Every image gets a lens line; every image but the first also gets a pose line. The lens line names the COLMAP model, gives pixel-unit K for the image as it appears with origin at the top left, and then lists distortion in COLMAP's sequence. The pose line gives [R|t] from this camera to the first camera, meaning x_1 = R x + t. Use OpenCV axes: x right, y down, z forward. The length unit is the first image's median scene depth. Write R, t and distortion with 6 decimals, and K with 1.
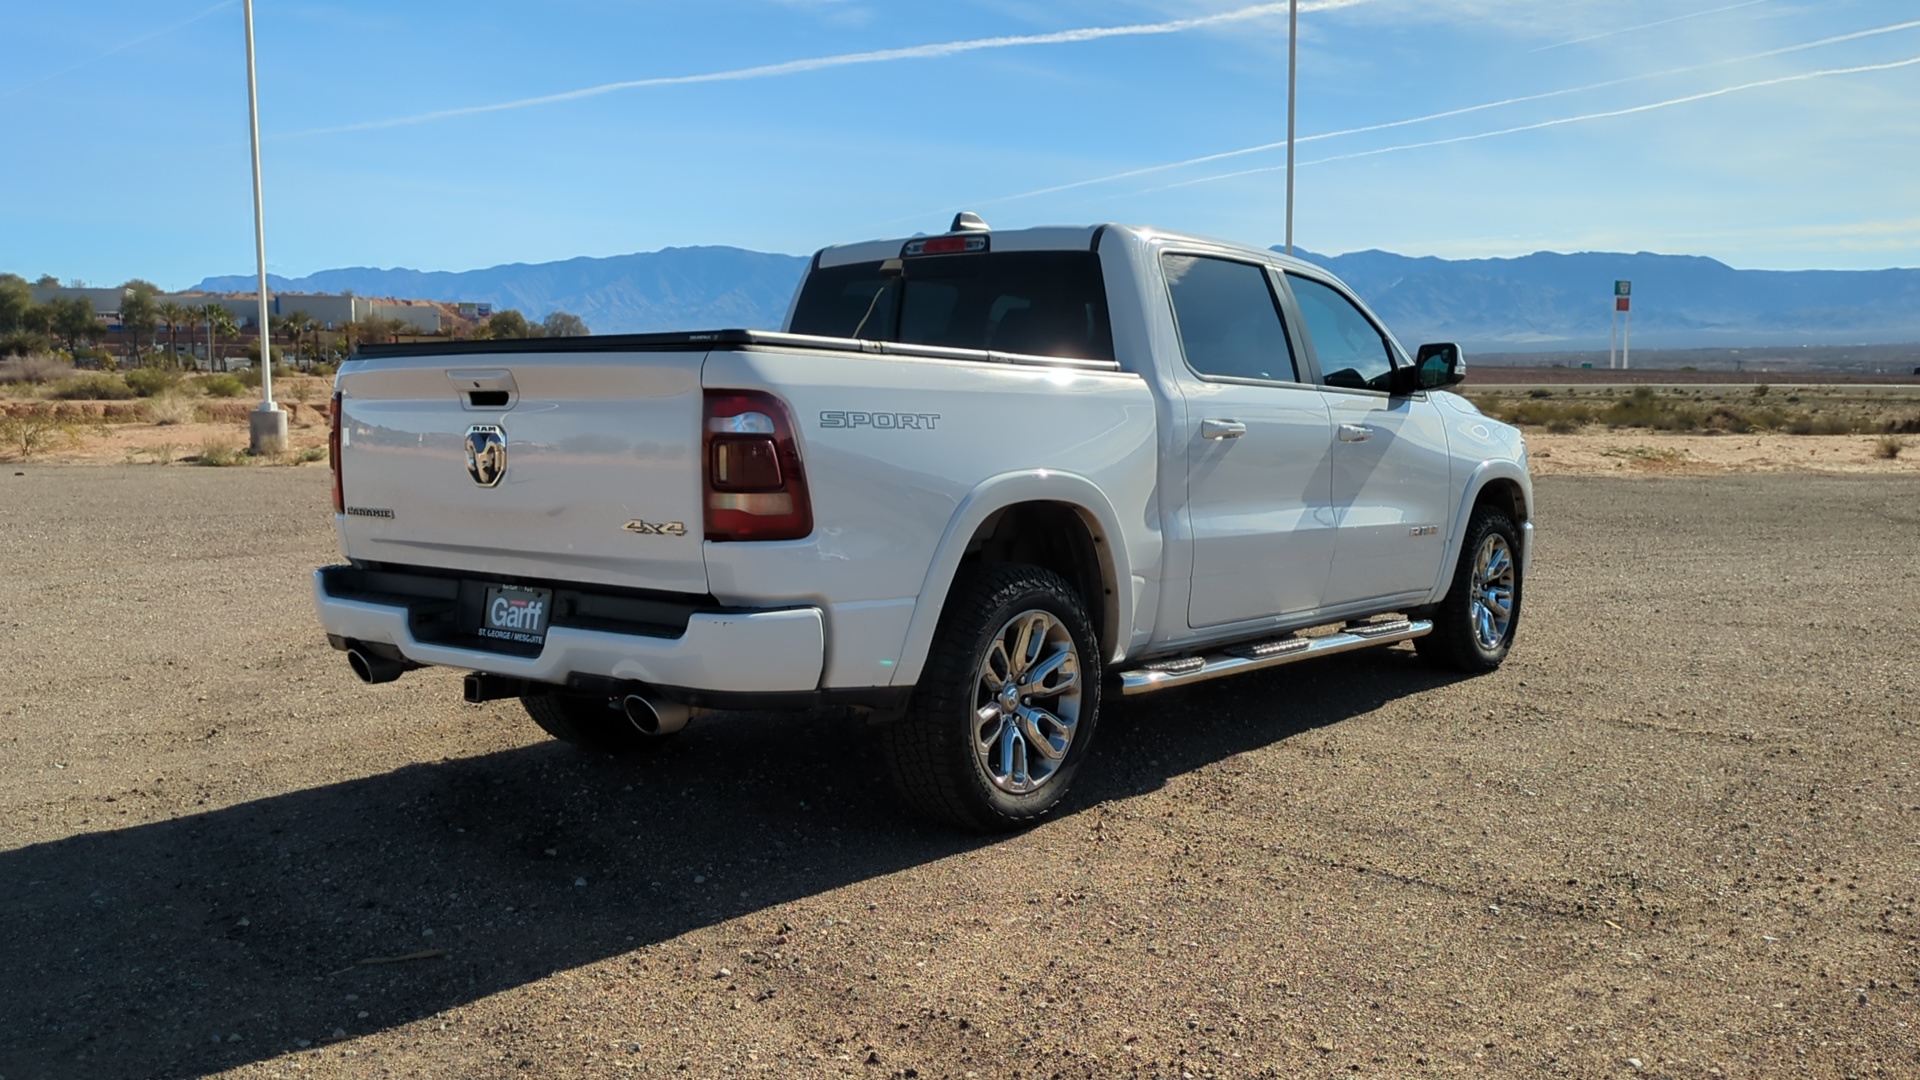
lens RADIAL K [[1655.4, 0, 971.8], [0, 1655.4, 543.4], [0, 0, 1]] dist [0.064768, -0.078554]
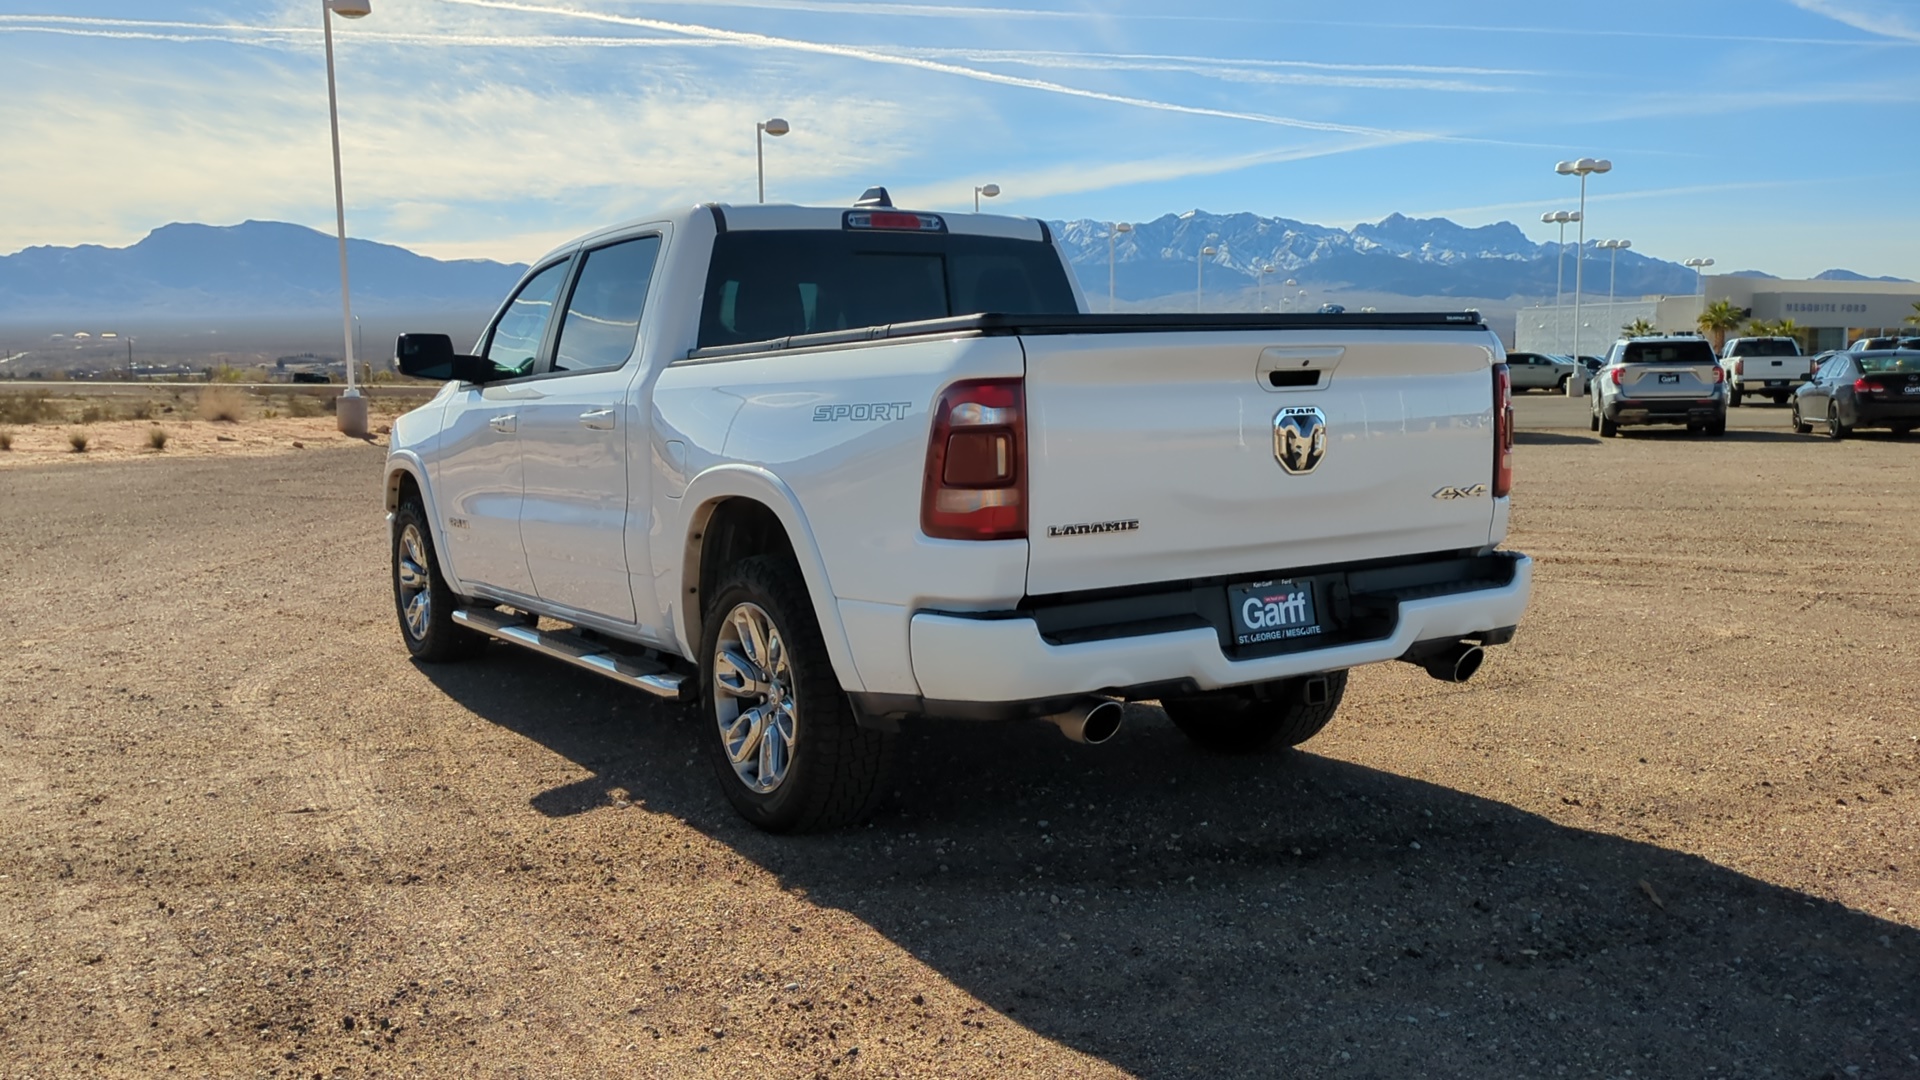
lens RADIAL K [[1655.4, 0, 971.8], [0, 1655.4, 543.4], [0, 0, 1]] dist [0.064768, -0.078554]
pose [[0.323685, -0.104084, 0.940422, -1.202380], [0.100813, 0.992067, 0.075101, -0.081954], [-0.940779, 0.070498, 0.331611, 0.853829]]
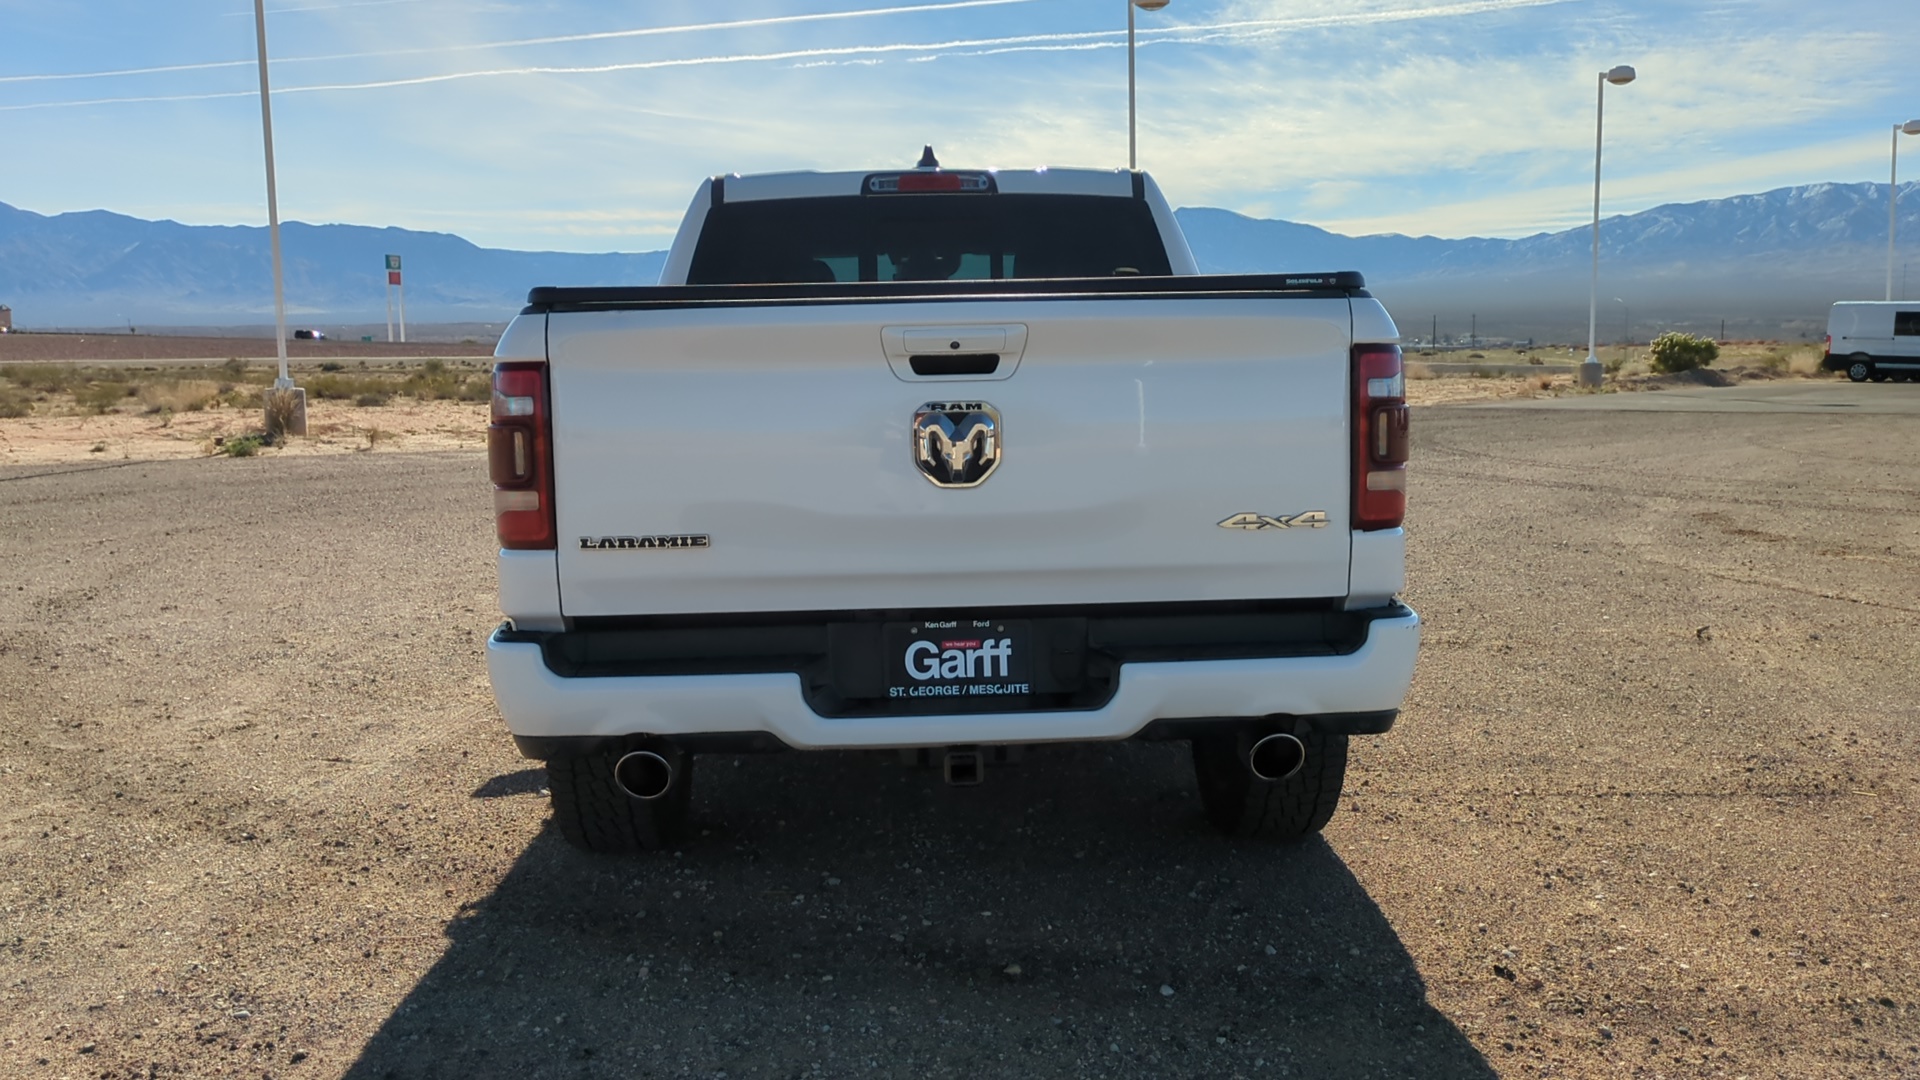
lens RADIAL K [[1655.3, 0, 969.3], [0, 1655.3, 538.6], [0, 0, 1]] dist [0.078663, -0.094983]
pose [[0.759171, -0.083082, 0.645567, -0.740065], [0.074900, 0.996382, 0.040149, -0.039586], [-0.646568, 0.017873, 0.762647, 0.443076]]
